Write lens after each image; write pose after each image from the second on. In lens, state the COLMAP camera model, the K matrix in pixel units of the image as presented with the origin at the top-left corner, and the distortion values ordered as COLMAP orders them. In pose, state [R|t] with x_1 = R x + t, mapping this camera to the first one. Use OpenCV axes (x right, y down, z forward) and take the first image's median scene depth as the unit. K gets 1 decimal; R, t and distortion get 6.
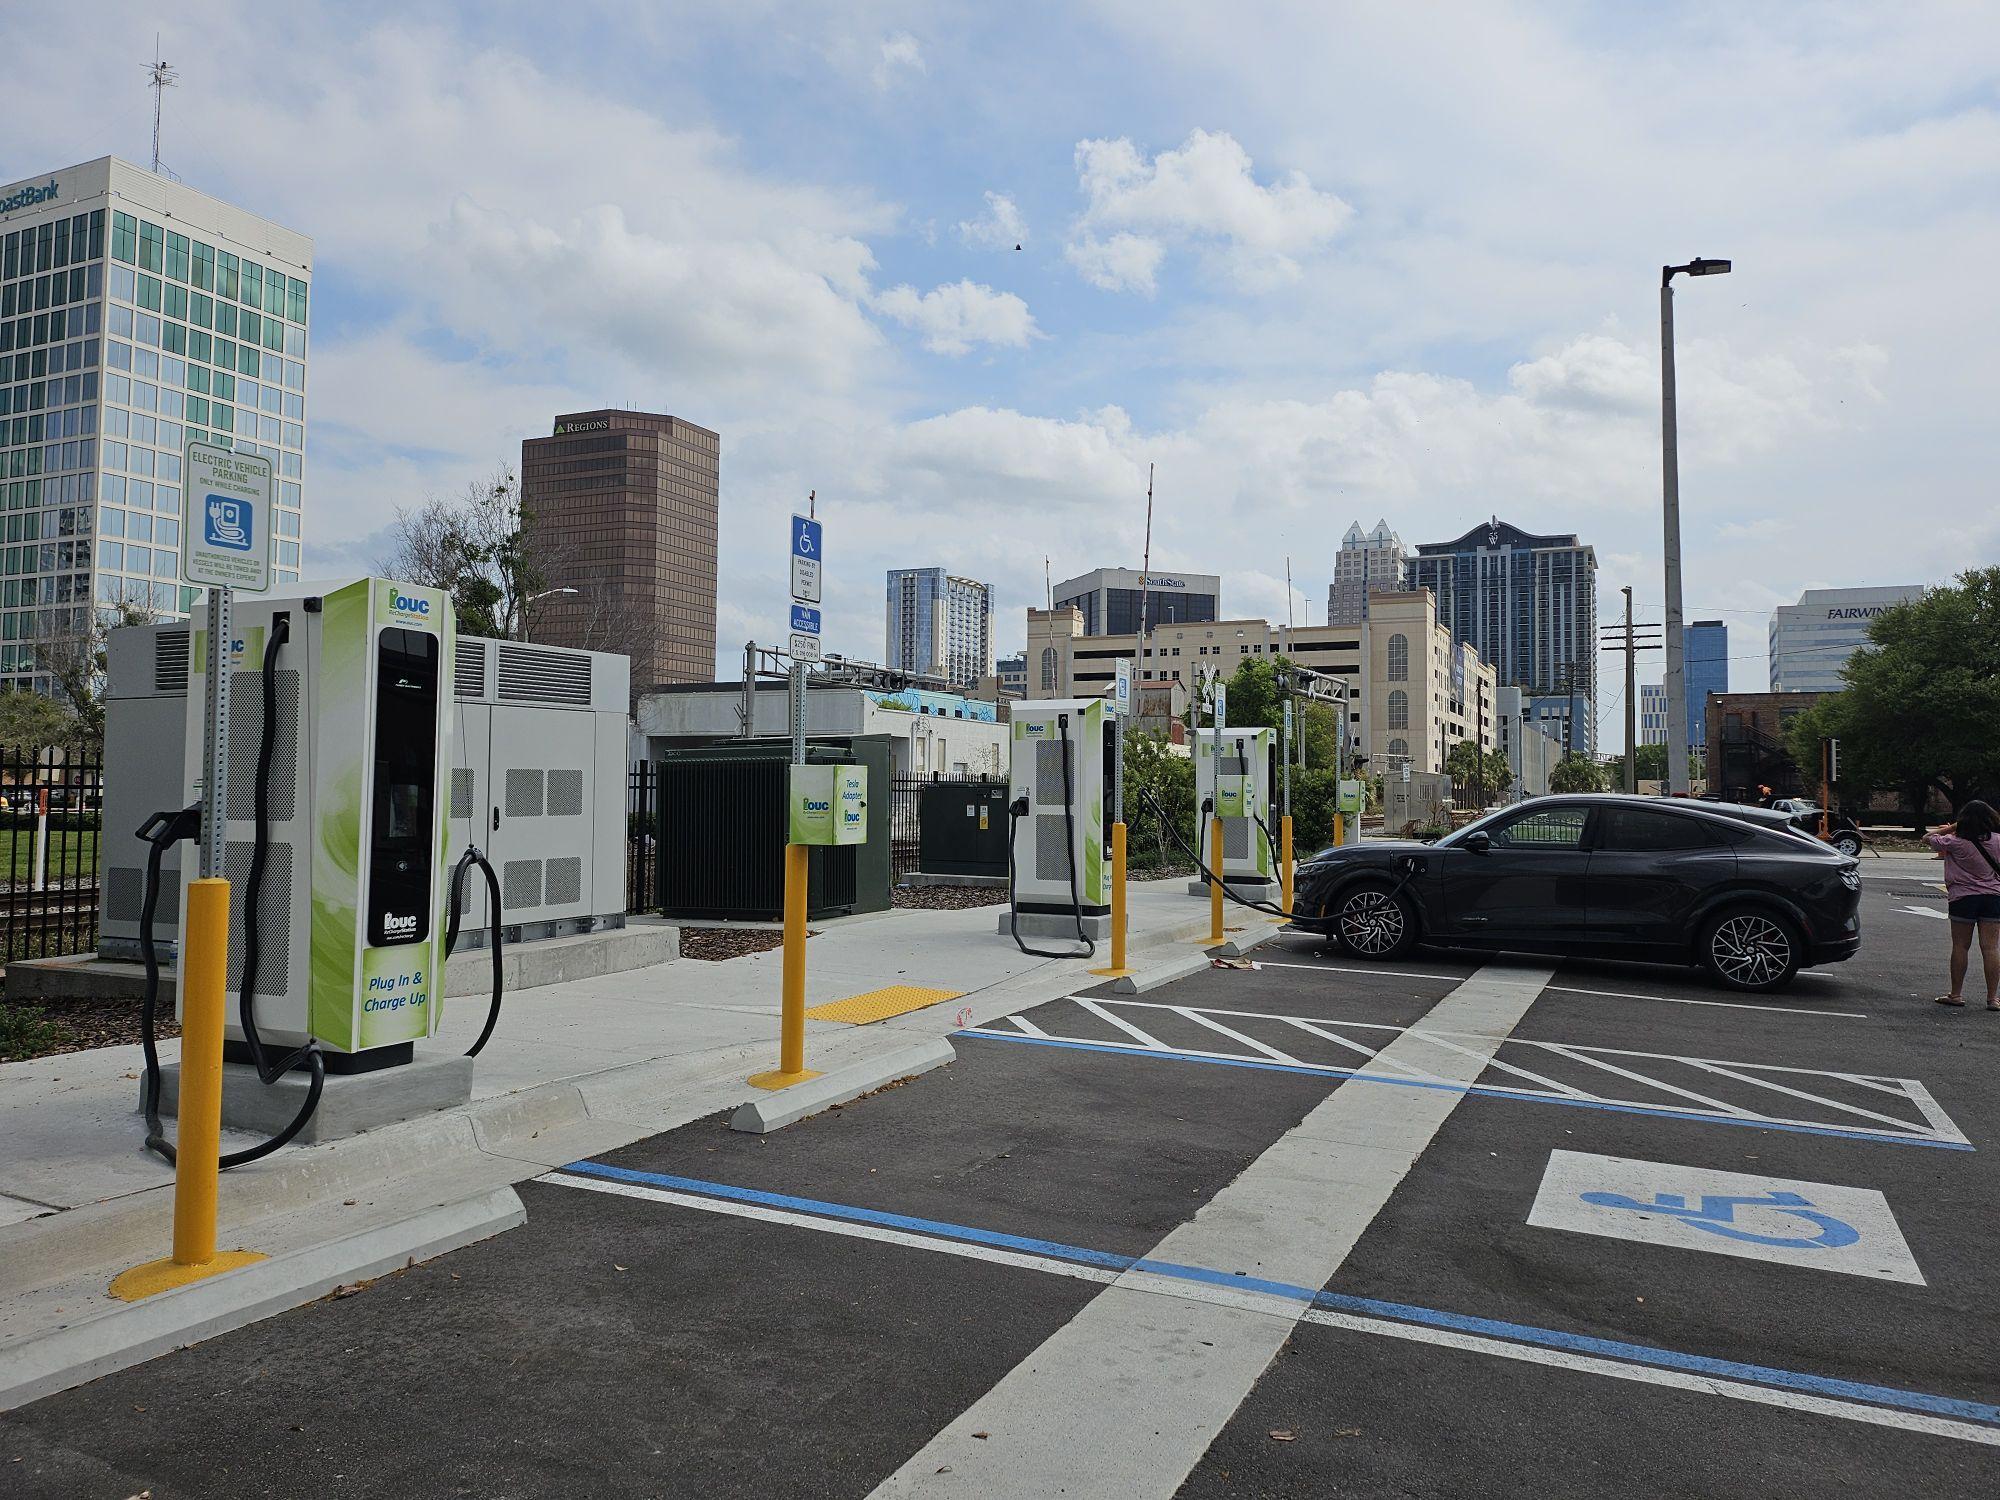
lens RADIAL K [[1405.6, 0, 969.4], [0, 1405.6, 747.6], [0, 0, 1]] dist [0.007257, -0.004454]
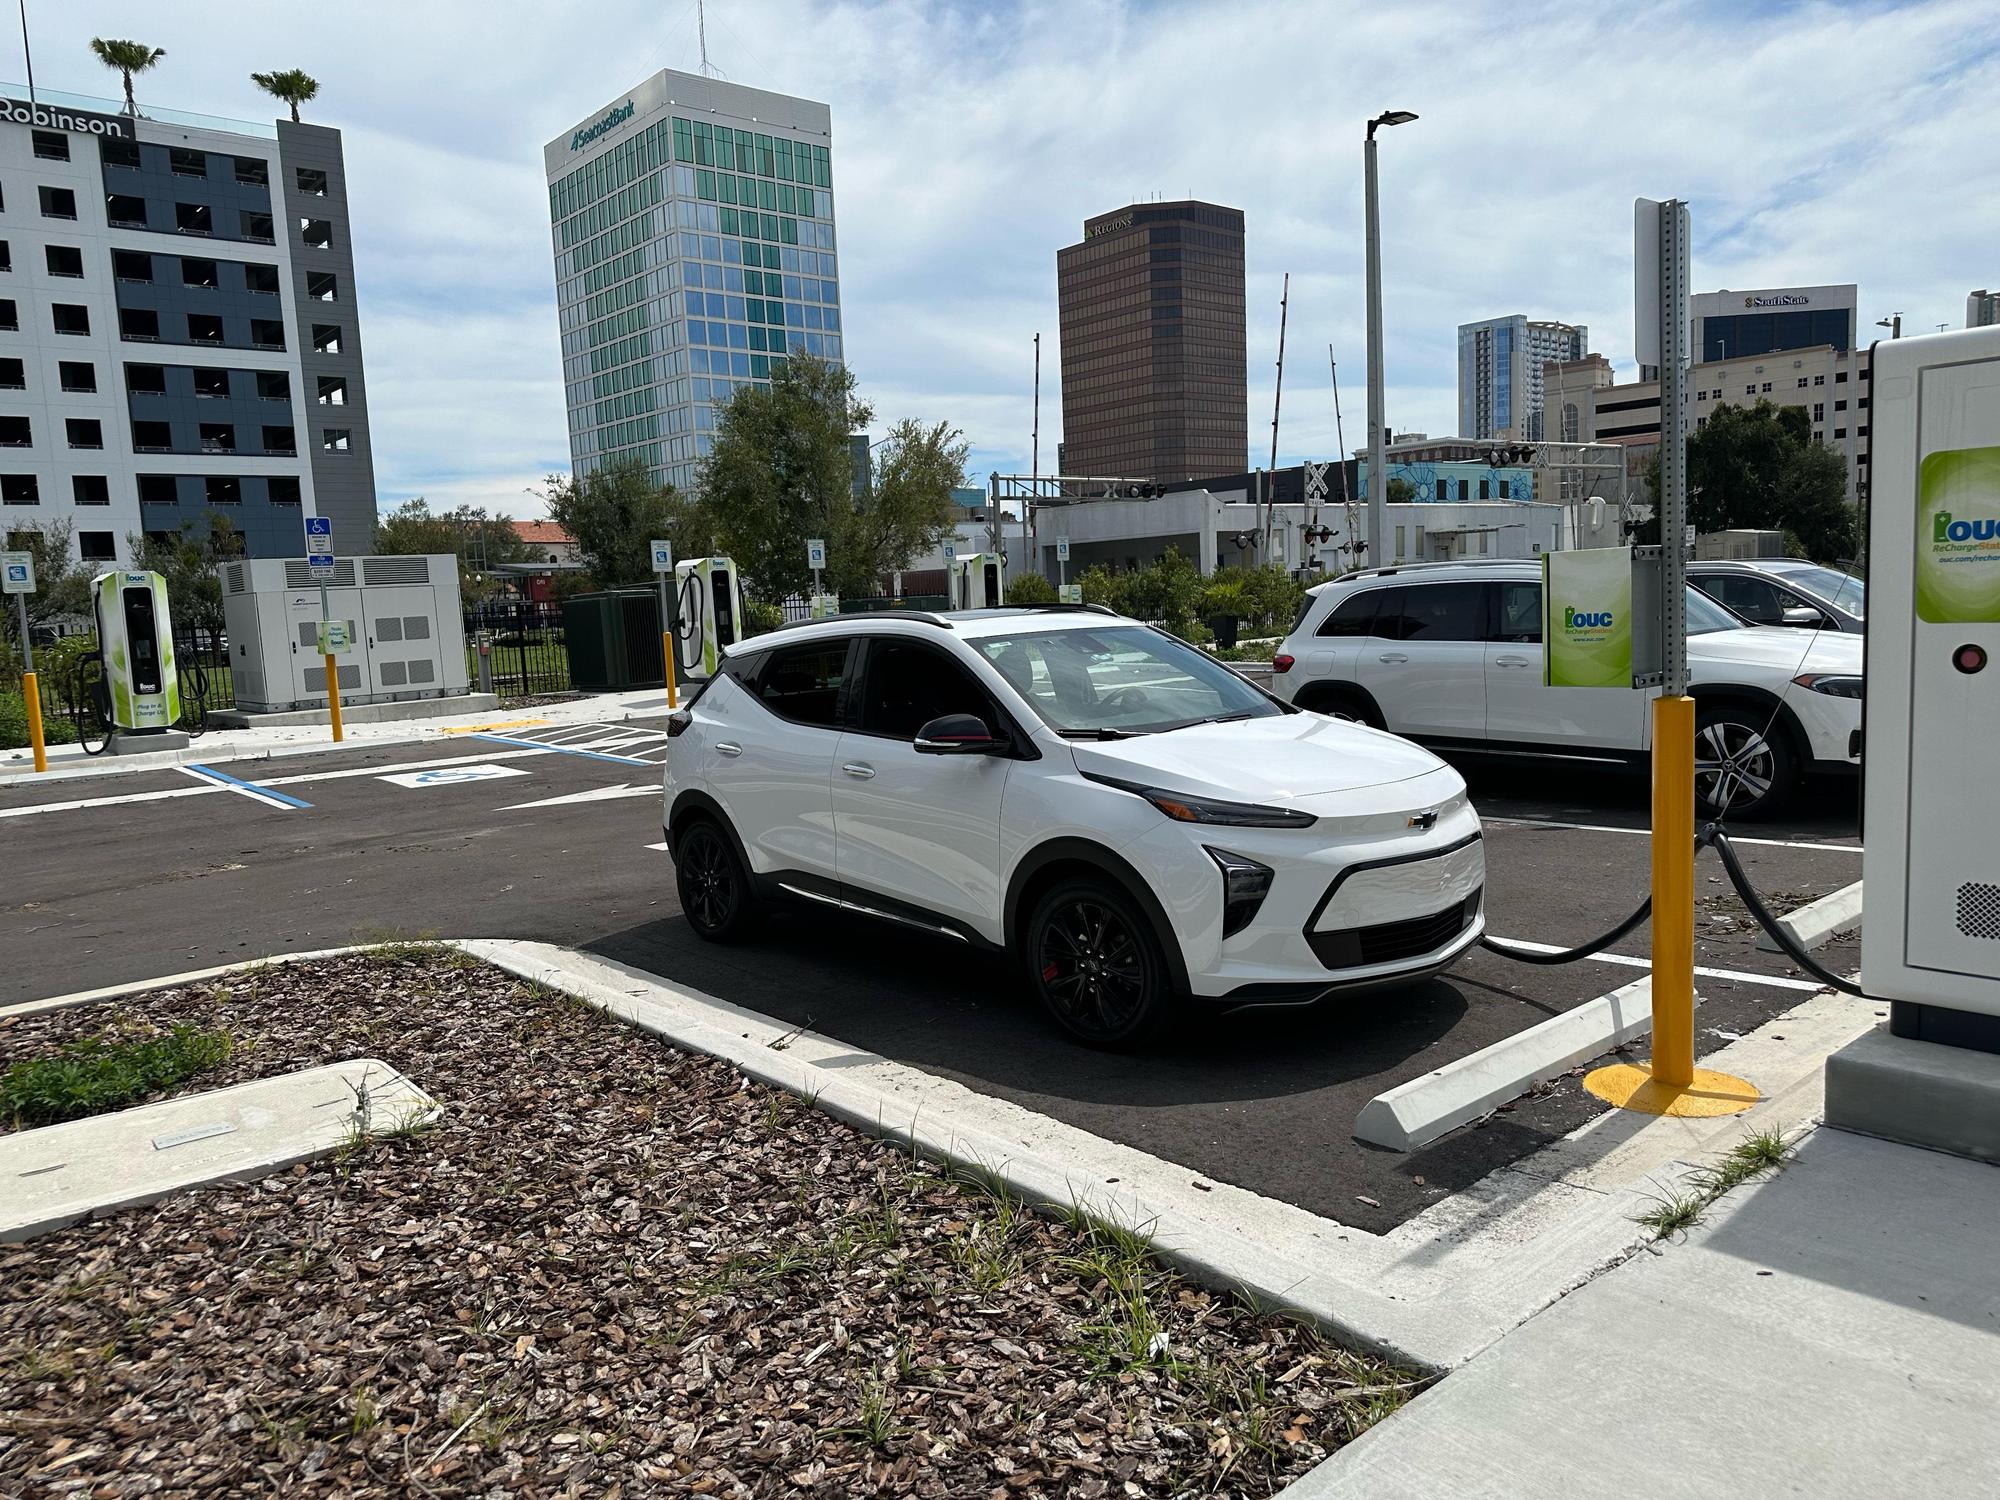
lens RADIAL K [[1405.6, 0, 969.4], [0, 1405.6, 747.6], [0, 0, 1]] dist [0.007257, -0.004454]
pose [[0.911688, -0.011388, -0.410726, 0.134499], [0.072742, 0.988299, 0.134063, -0.001188], [0.404394, -0.152101, 0.901849, -0.056104]]
